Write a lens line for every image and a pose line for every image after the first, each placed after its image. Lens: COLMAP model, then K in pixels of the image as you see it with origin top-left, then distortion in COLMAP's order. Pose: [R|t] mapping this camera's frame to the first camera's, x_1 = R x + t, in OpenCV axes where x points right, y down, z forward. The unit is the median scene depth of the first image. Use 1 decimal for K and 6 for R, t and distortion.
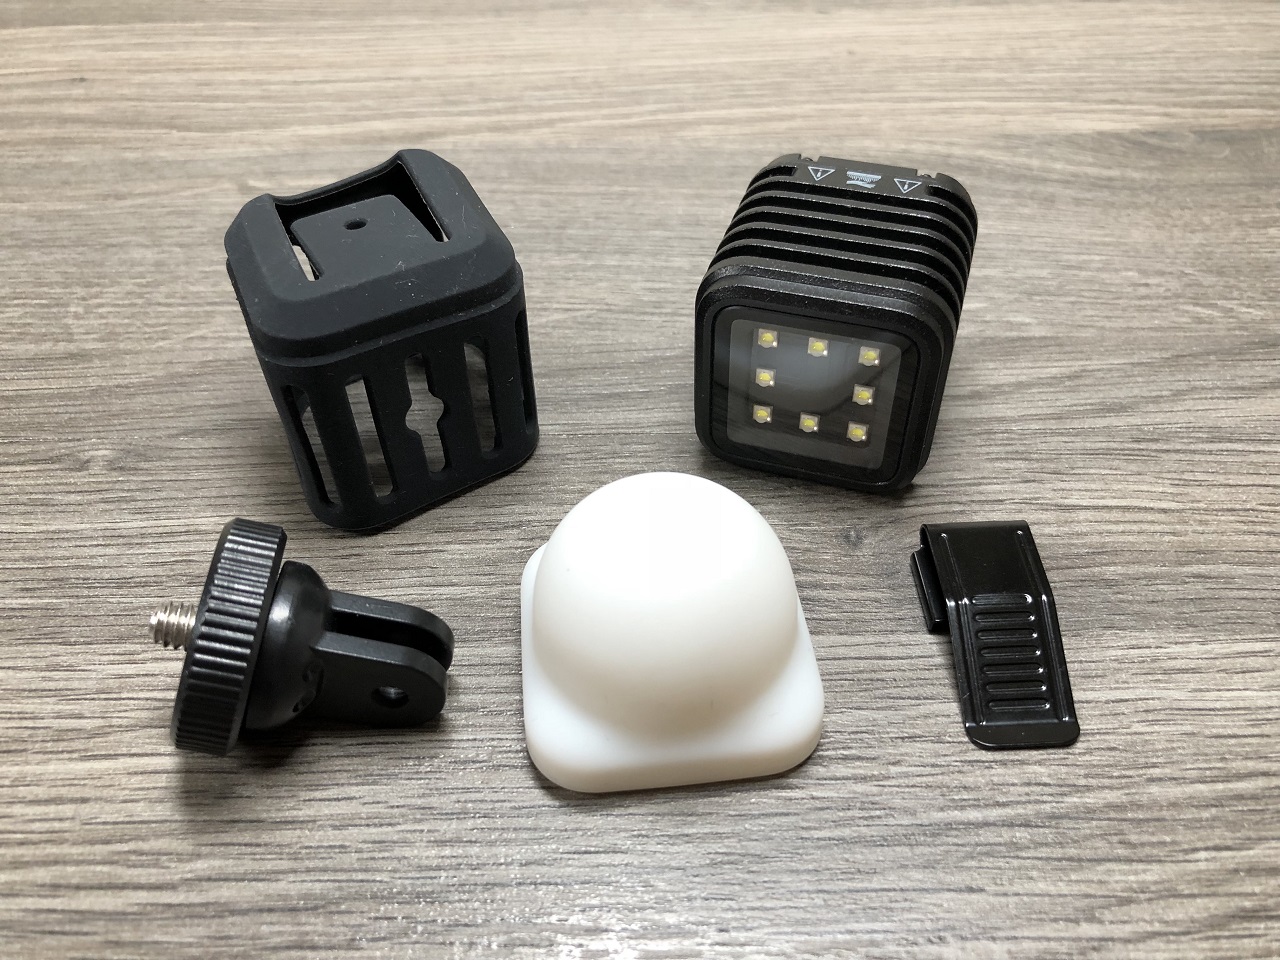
lens RADIAL K [[1065.6, 0, 644.3], [0, 1065.6, 483.7], [0, 0, 1]] dist [-0.047387, 0.072953]
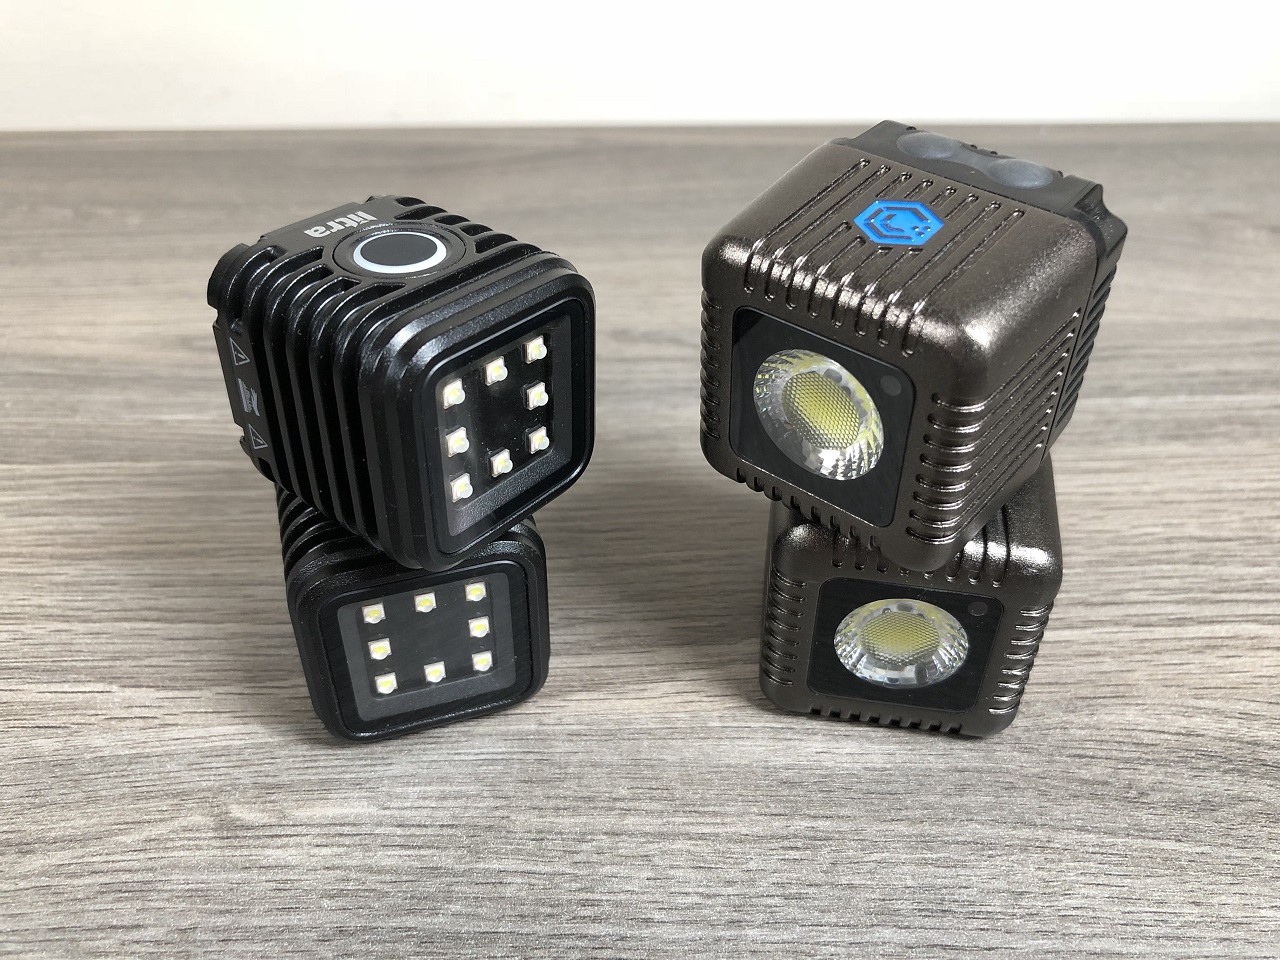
lens RADIAL K [[1073.2, 0, 638.8], [0, 1073.2, 478.0], [0, 0, 1]] dist [-0.018682, 0.012427]
pose [[0.997786, -0.006523, 0.066182, -0.191103], [0.016818, 0.987580, -0.156213, -0.438731], [-0.064341, 0.156980, 0.985504, 0.350212]]
